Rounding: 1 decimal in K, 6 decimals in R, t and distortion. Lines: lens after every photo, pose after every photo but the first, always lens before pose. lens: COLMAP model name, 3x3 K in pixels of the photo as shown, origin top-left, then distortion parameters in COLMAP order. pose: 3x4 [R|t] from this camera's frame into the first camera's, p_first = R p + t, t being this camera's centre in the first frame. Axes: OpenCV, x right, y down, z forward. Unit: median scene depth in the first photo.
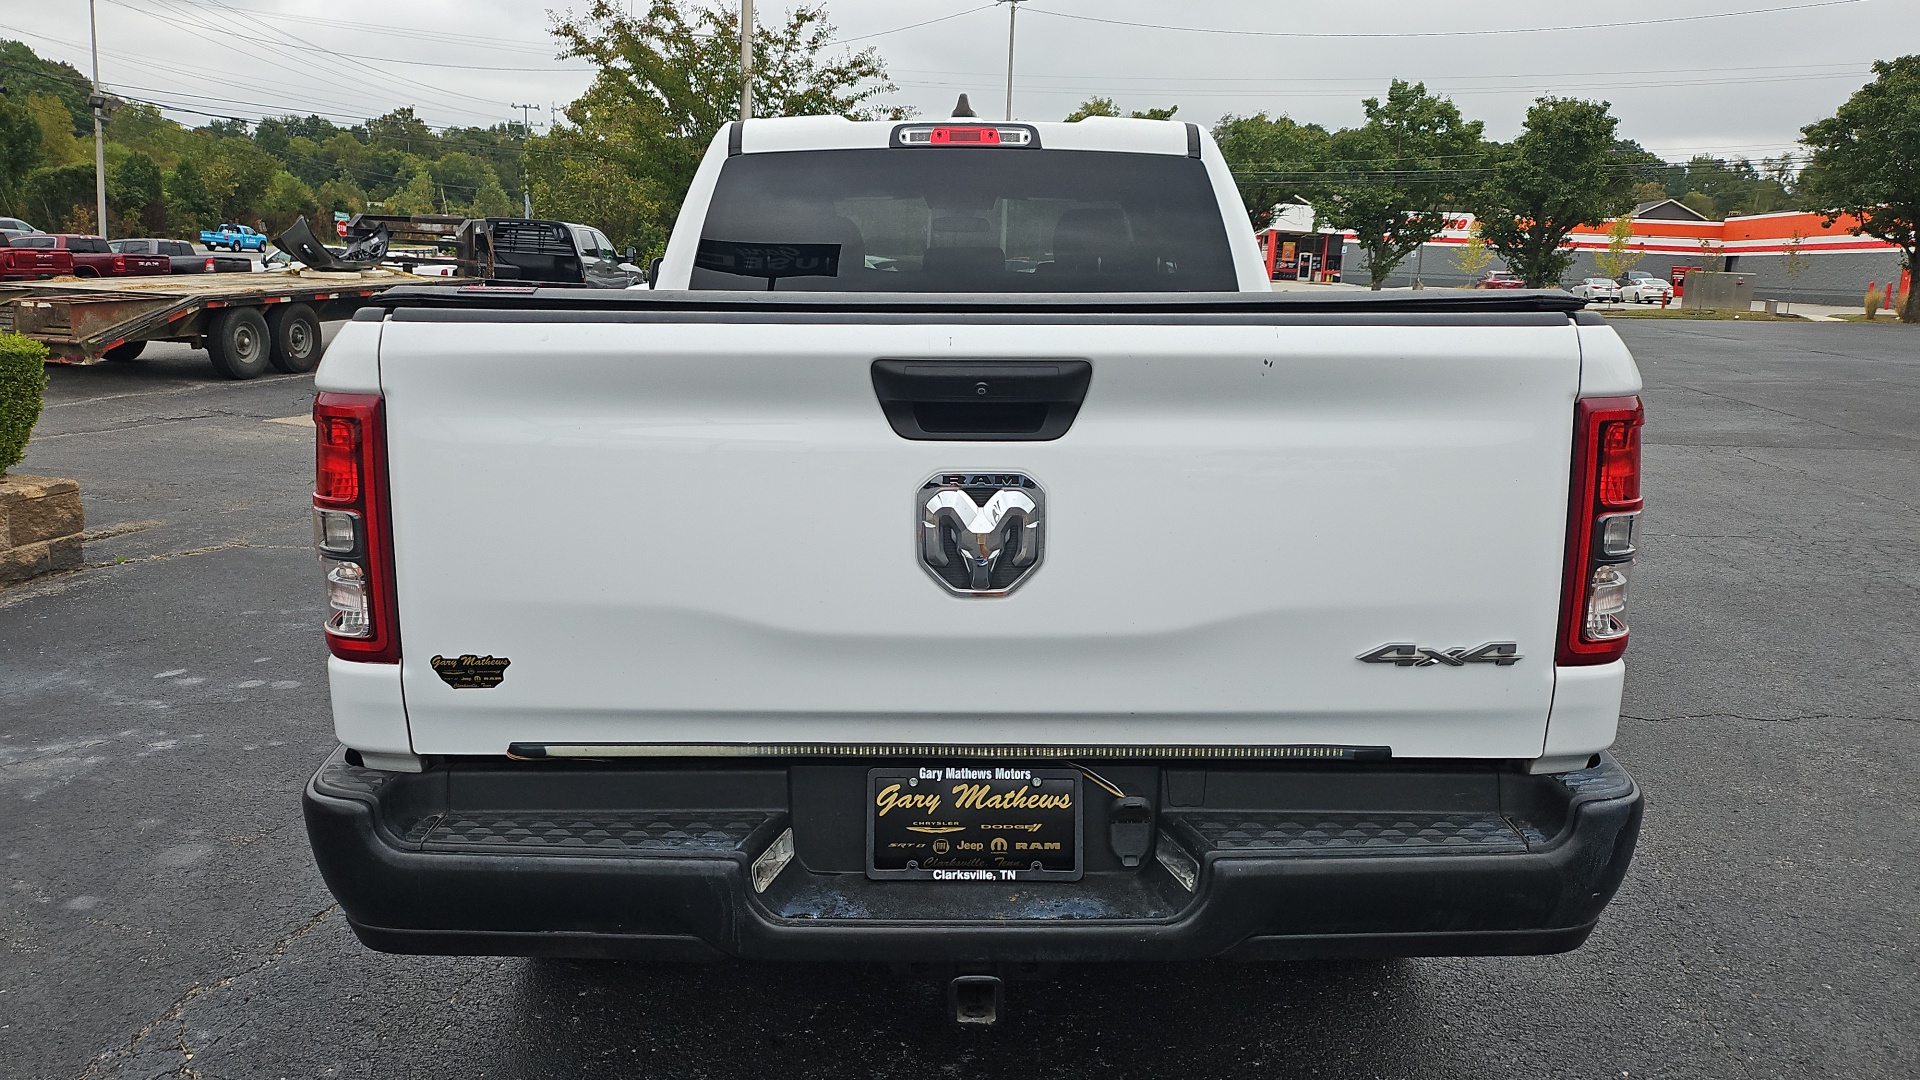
lens RADIAL K [[1320.9, 0, 952.6], [0, 1320.9, 525.0], [0, 0, 1]] dist [0.062181, -0.056683]
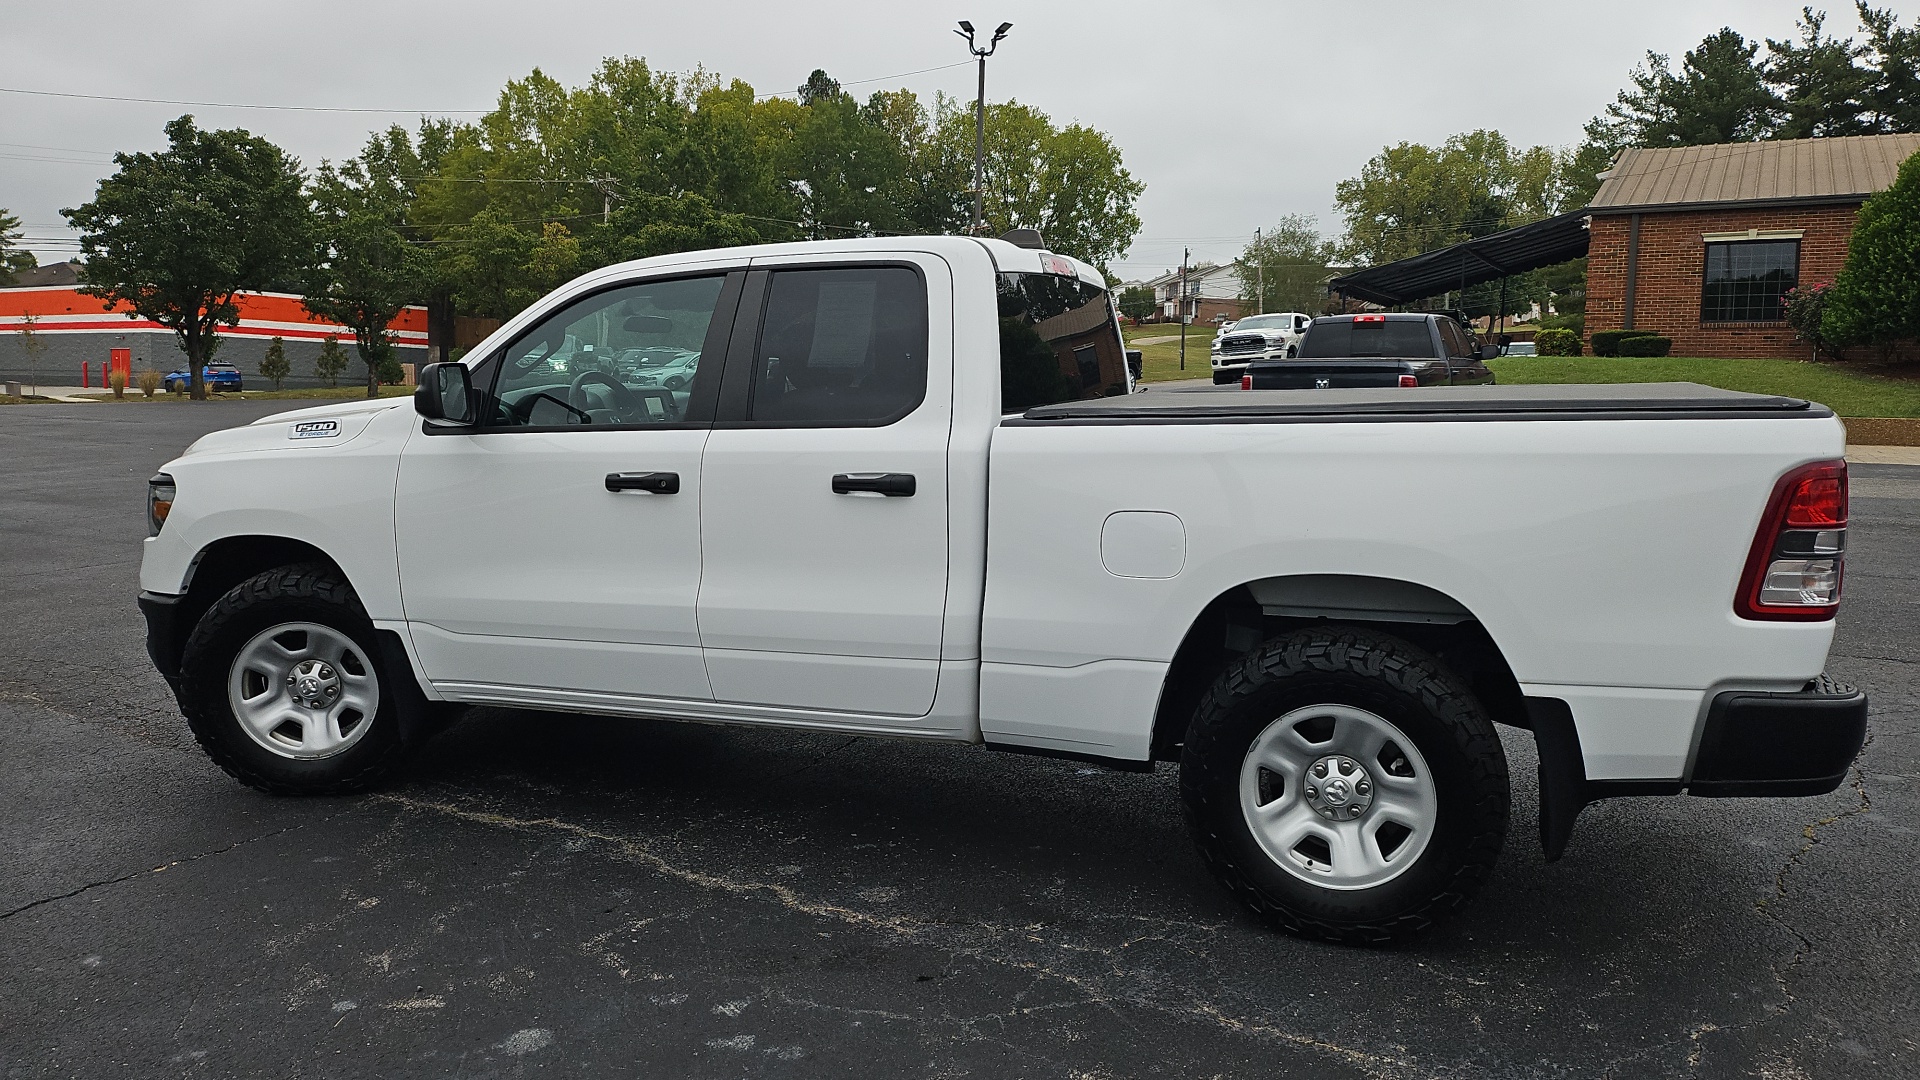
lens RADIAL K [[1324.9, 0, 971.5], [0, 1324.9, 531.2], [0, 0, 1]] dist [0.062037, -0.061457]
pose [[0.357826, -0.127202, 0.925084, -1.059320], [0.176389, 0.982051, 0.066807, -0.130211], [-0.916977, 0.139269, 0.373841, 0.567893]]
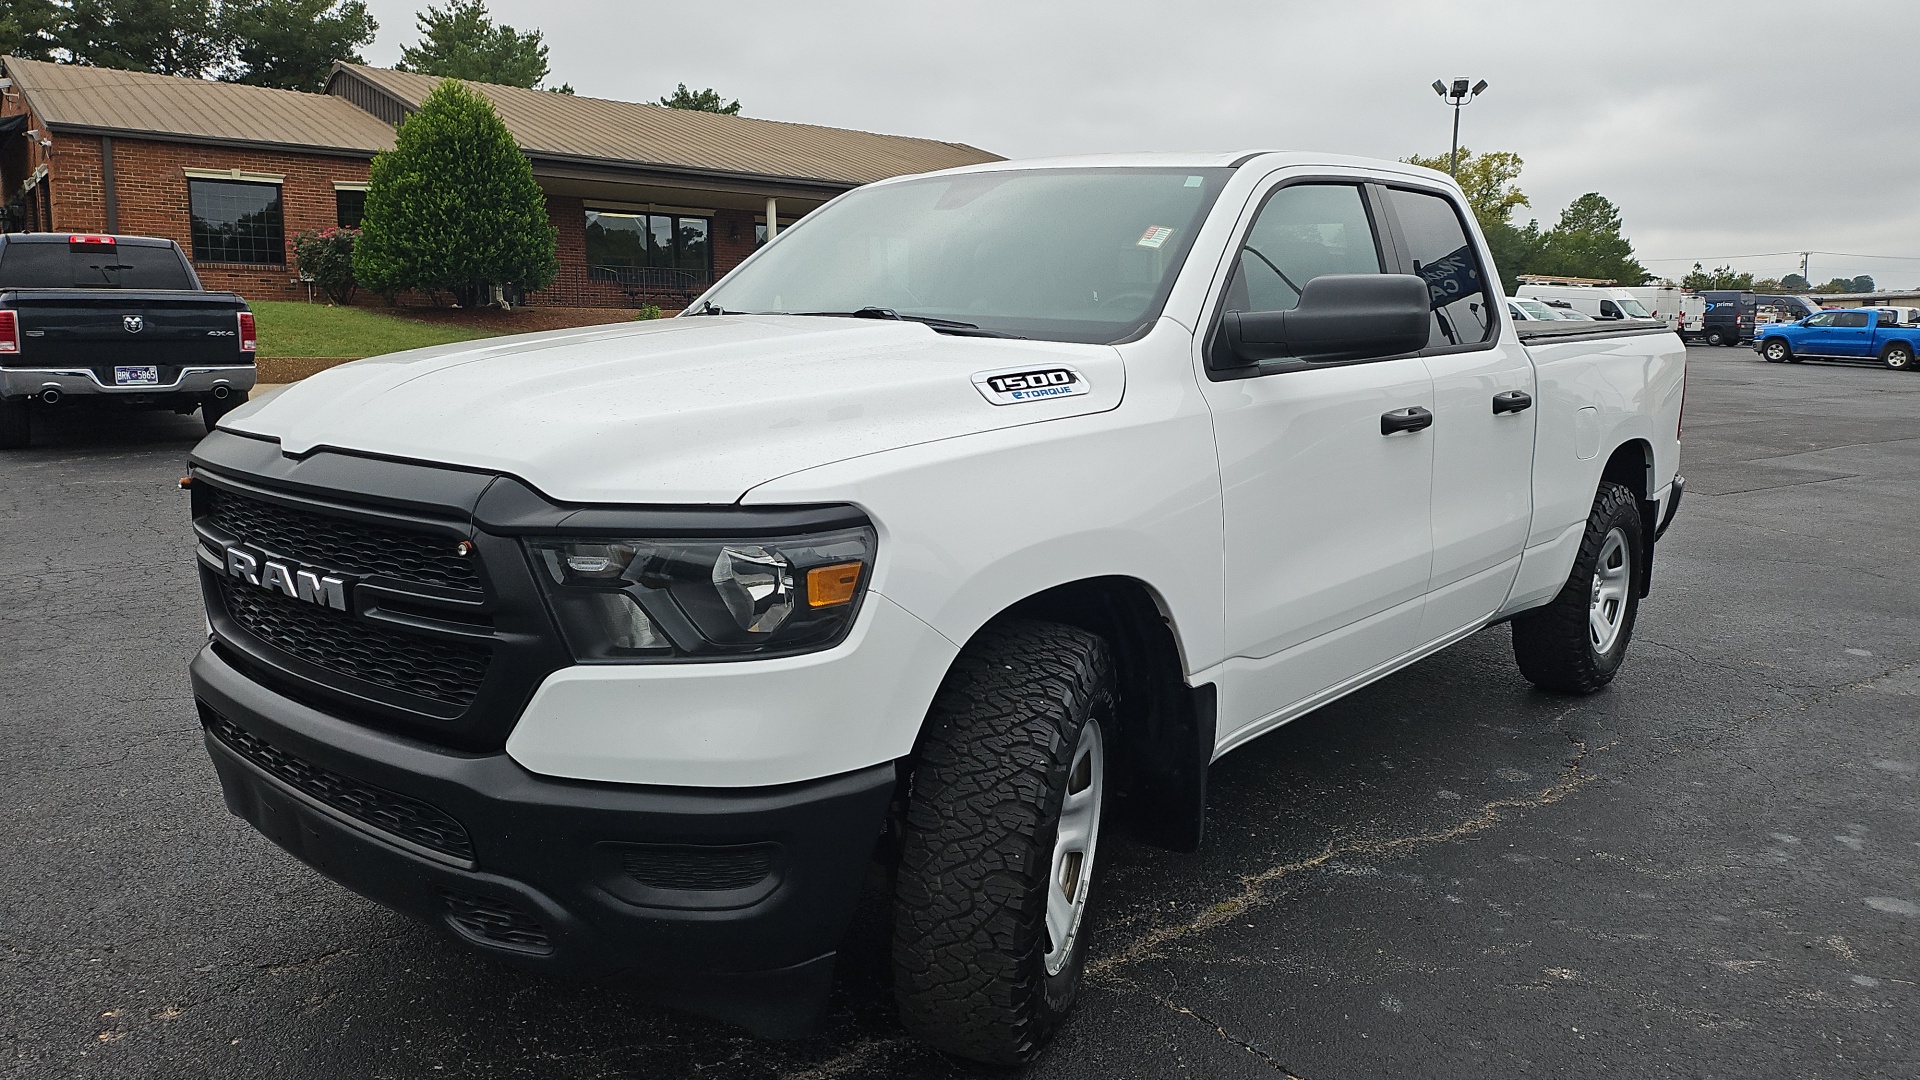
lens RADIAL K [[1337.9, 0, 969.1], [0, 1337.9, 536.4], [0, 0, 1]] dist [0.058309, -0.060575]
pose [[-0.746627, -0.124641, 0.653462, -0.647831], [0.102950, 0.948809, 0.298603, -0.333210], [-0.657228, 0.290219, -0.695575, 1.805933]]
